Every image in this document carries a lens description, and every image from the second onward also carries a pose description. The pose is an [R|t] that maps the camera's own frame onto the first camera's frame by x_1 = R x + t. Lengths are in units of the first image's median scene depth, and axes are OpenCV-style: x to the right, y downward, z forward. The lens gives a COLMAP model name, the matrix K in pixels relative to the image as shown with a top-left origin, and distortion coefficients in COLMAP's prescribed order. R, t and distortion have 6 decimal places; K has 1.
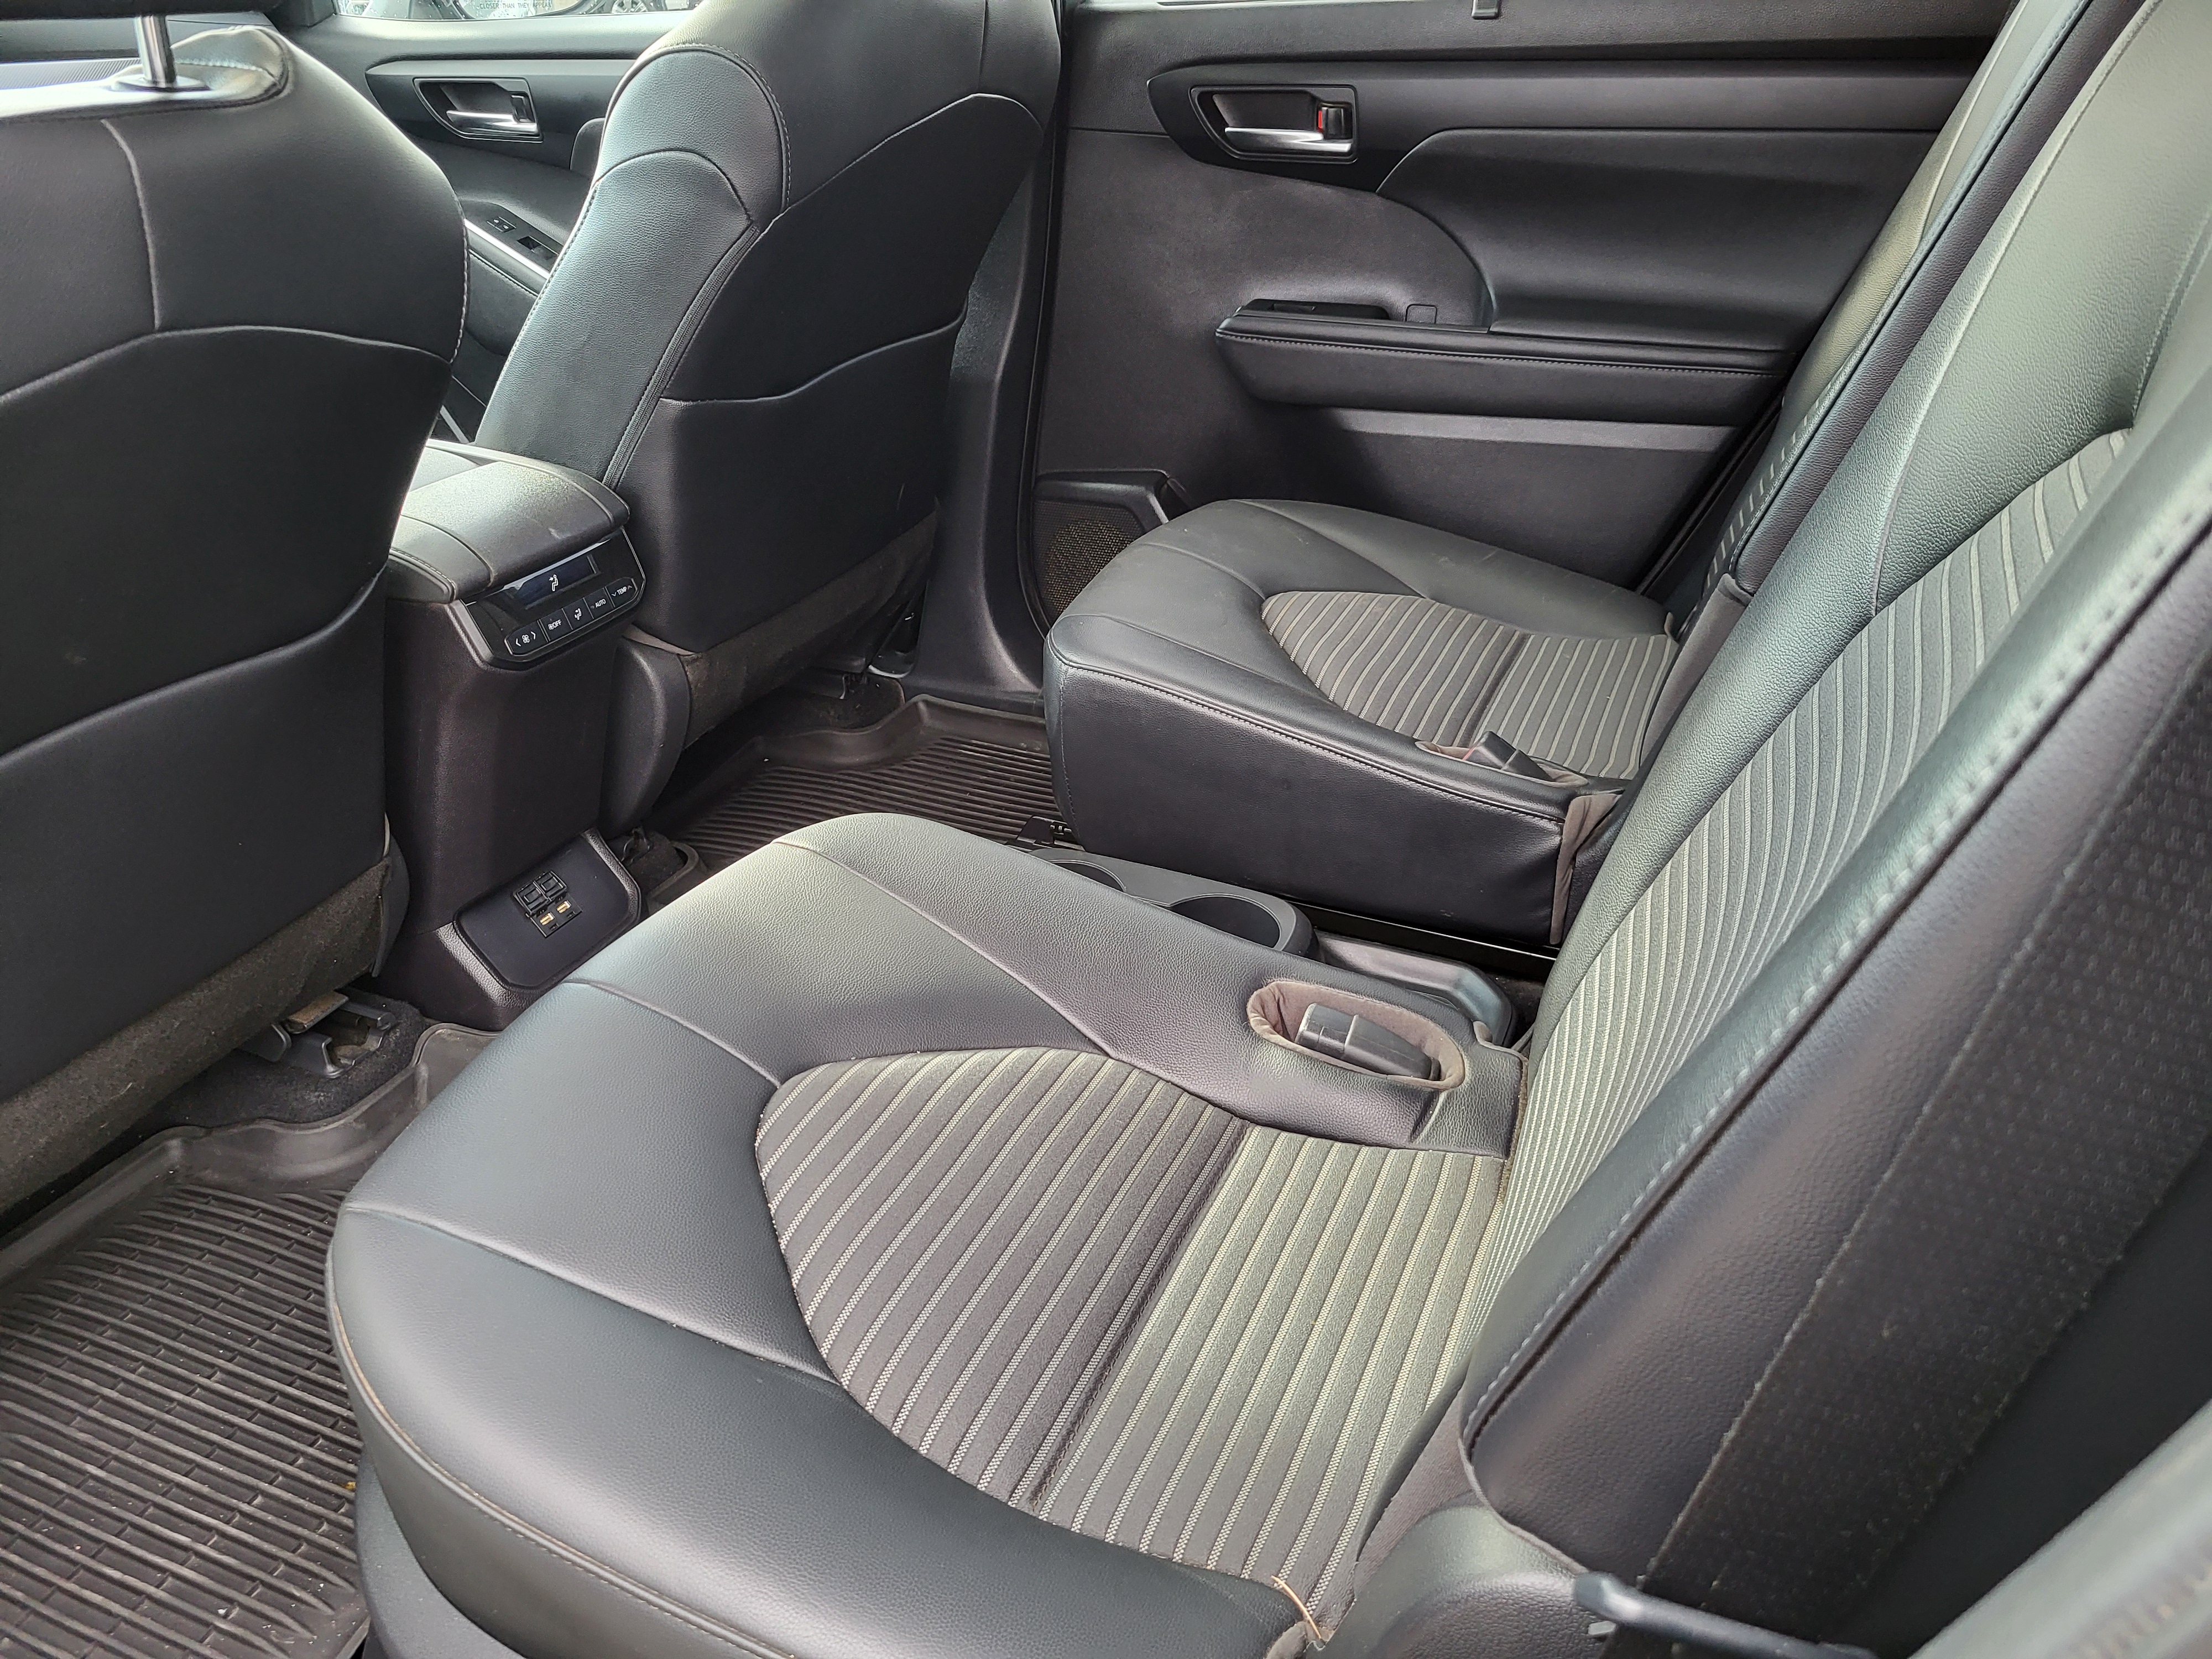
lens RADIAL K [[1686.8, 0, 1104.2], [0, 1686.8, 847.8], [0, 0, 1]] dist [0.006464, 0.000842]
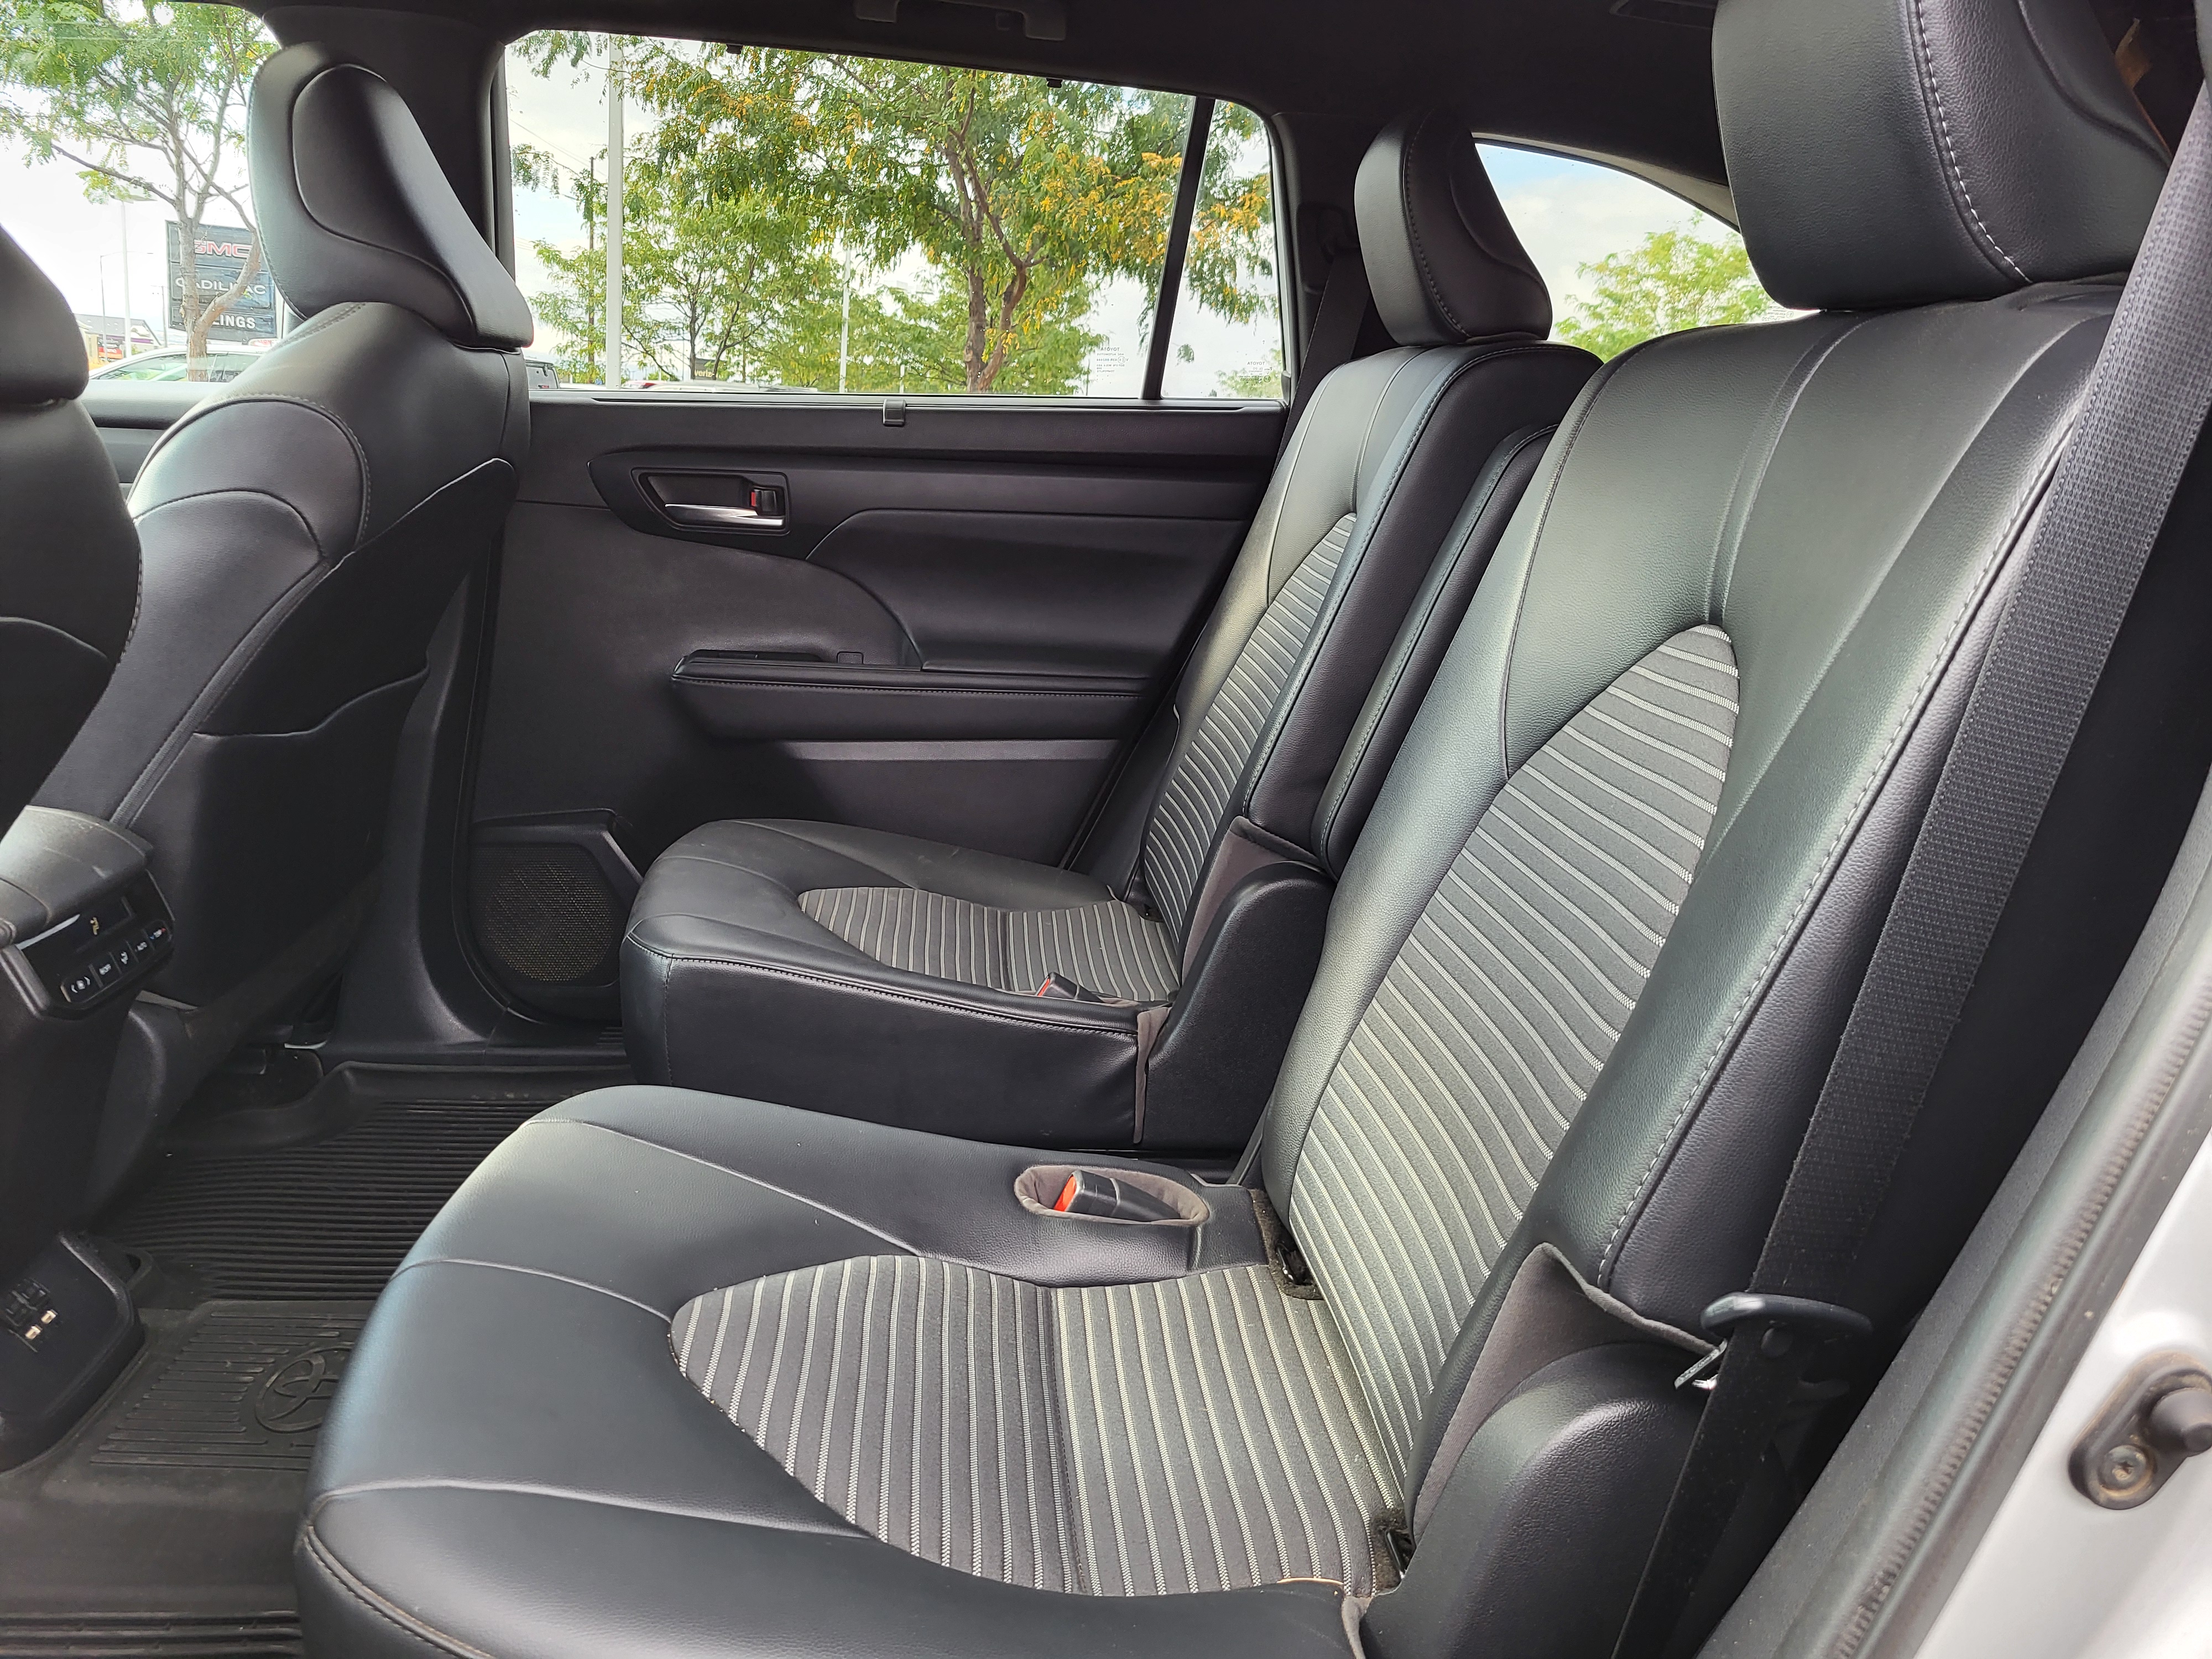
lens RADIAL K [[1698.8, 0, 1119.6], [0, 1698.8, 828.5], [0, 0, 1]] dist [-0.028772, -0.005173]
pose [[0.858761, -0.058526, 0.509023, -0.283836], [0.183493, 0.962693, -0.198880, 0.068025], [-0.478393, 0.264192, 0.837462, -0.034693]]
